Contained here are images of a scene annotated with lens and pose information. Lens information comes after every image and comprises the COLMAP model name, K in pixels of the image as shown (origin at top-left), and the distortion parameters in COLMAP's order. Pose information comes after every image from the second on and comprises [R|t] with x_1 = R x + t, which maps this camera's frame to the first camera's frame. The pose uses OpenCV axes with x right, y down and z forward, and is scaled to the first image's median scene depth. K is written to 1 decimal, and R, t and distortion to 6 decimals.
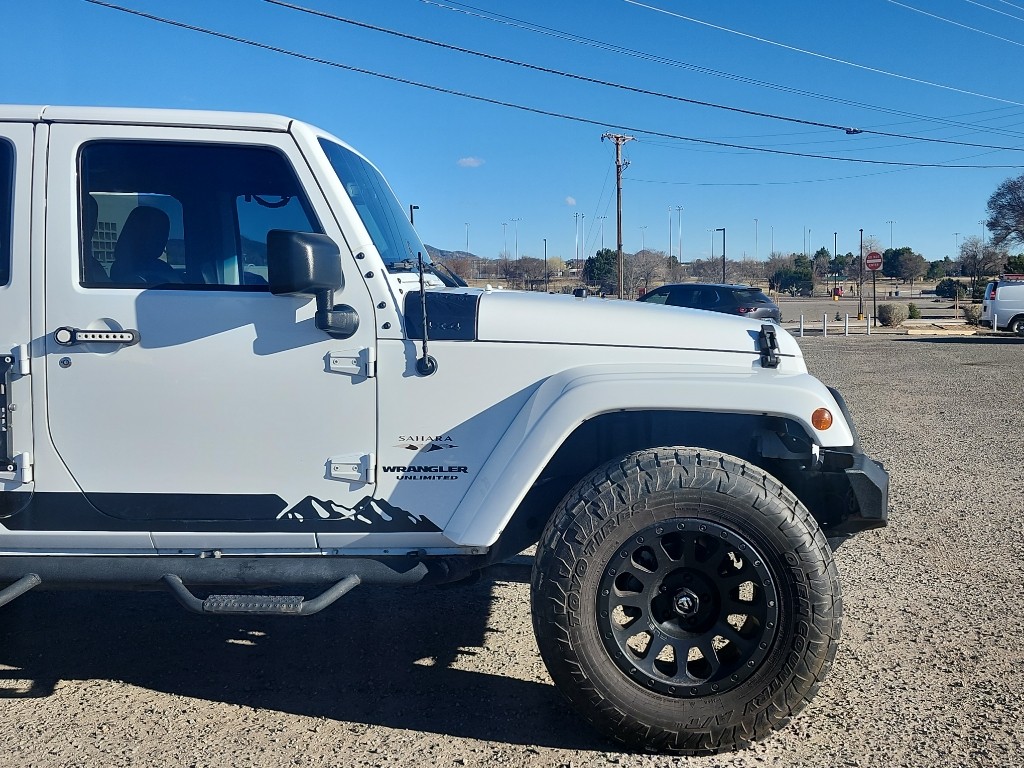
lens RADIAL K [[1045.4, 0, 518.1], [0, 1045.4, 361.9], [0, 0, 1]] dist [0.158703, -0.289948]
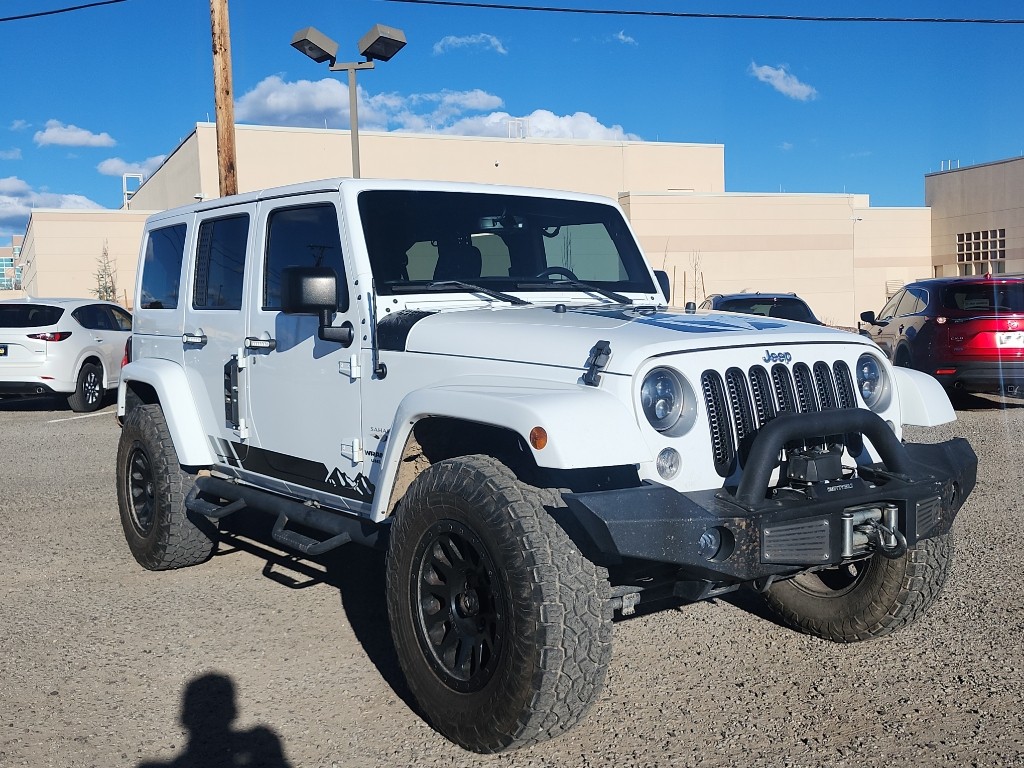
lens RADIAL K [[1045.4, 0, 518.1], [0, 1045.4, 361.9], [0, 0, 1]] dist [0.158703, -0.289948]
pose [[0.626461, 0.027004, -0.778985, 0.965518], [-0.034180, 0.999390, 0.007157, -0.021099], [0.778703, 0.022142, 0.627002, 0.355059]]
